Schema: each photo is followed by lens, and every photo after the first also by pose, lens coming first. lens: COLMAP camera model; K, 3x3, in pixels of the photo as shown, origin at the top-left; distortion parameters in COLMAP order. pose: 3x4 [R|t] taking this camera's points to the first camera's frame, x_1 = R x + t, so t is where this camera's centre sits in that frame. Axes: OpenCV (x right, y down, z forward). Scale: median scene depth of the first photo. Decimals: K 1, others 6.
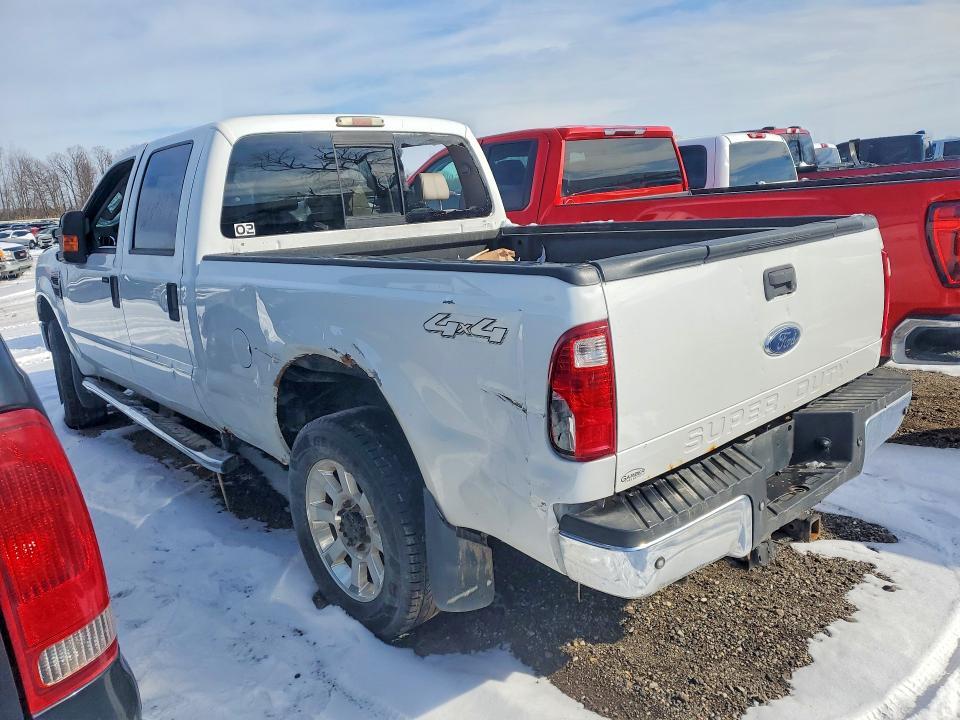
lens RADIAL K [[735.0, 0, 478.7], [0, 735.0, 356.9], [0, 0, 1]] dist [0.051251, -0.020684]
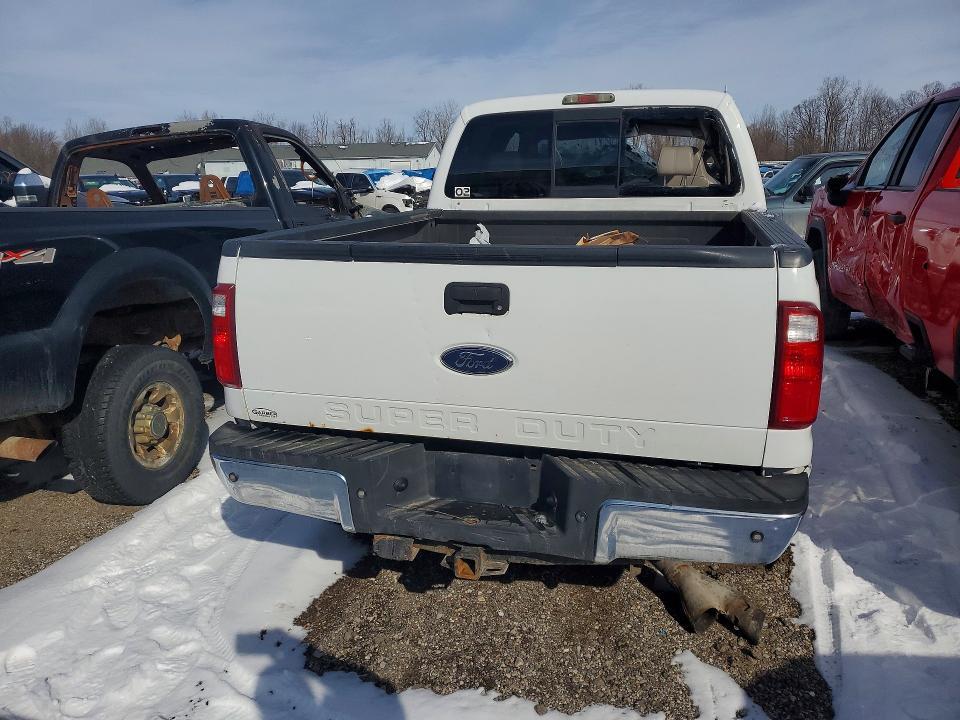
lens RADIAL K [[735.0, 0, 472.2], [0, 735.0, 339.7], [0, 0, 1]] dist [0.051251, -0.020684]
pose [[0.524812, 0.243606, -0.815615, 0.791596], [-0.198025, 0.966826, 0.161349, -0.134233], [0.827864, 0.076834, 0.555642, 0.327768]]
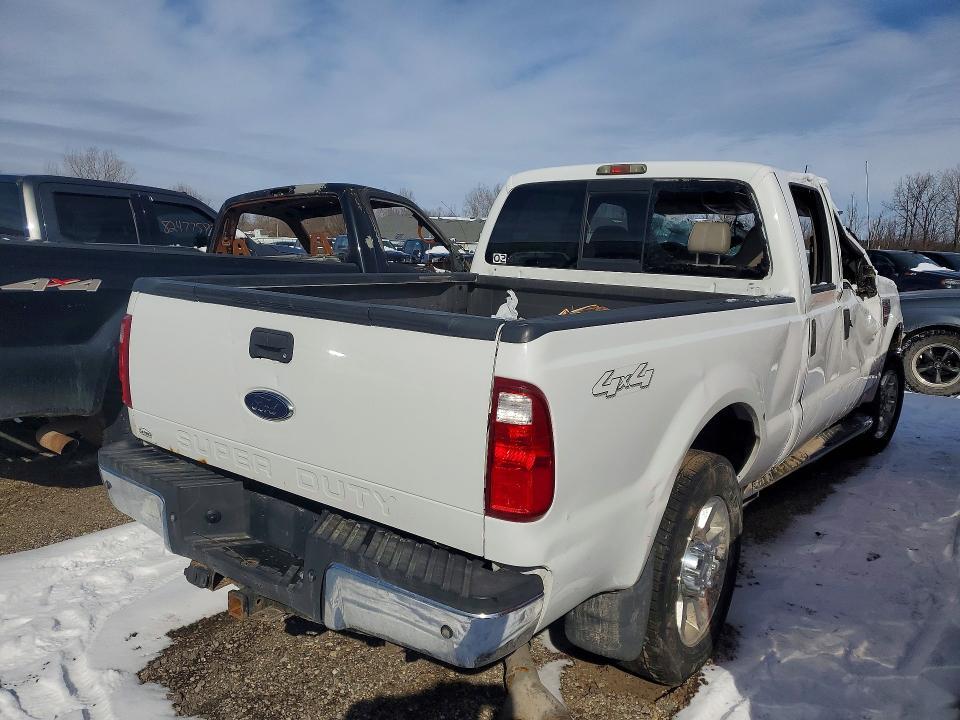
lens RADIAL K [[735.0, 0, 480.4], [0, 735.0, 363.5], [0, 0, 1]] dist [0.051251, -0.020684]
pose [[0.196891, 0.229786, -0.953117, 0.933181], [-0.258640, 0.949883, 0.175578, -0.214417], [0.945695, 0.211944, 0.246455, 0.693456]]
